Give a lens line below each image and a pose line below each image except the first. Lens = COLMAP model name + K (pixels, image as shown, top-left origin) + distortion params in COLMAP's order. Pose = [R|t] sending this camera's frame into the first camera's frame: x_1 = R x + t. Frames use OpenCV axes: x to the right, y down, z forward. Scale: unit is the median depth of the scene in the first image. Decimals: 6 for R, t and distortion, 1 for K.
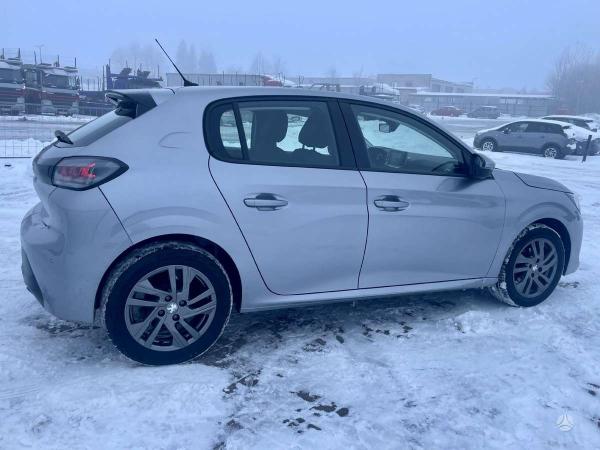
lens RADIAL K [[466.2, 0, 298.3], [0, 466.2, 223.3], [0, 0, 1]] dist [0.084618, -0.109091]
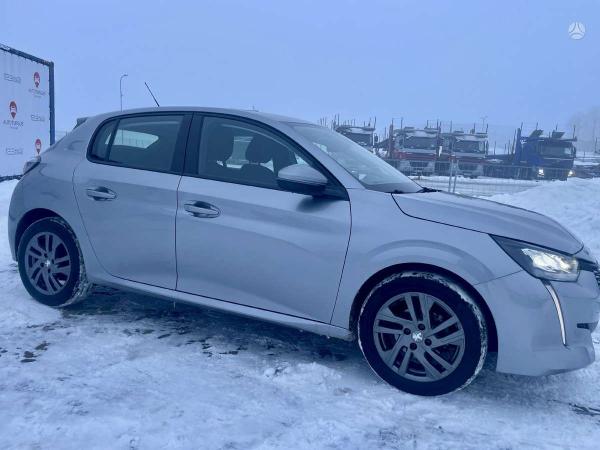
lens RADIAL K [[466.2, 0, 298.3], [0, 466.2, 223.3], [0, 0, 1]] dist [0.084618, -0.109091]
pose [[0.672070, 0.087327, -0.735321, 0.876342], [-0.182889, 0.981833, -0.050554, -0.000932], [0.717547, 0.168458, 0.675831, 0.392597]]
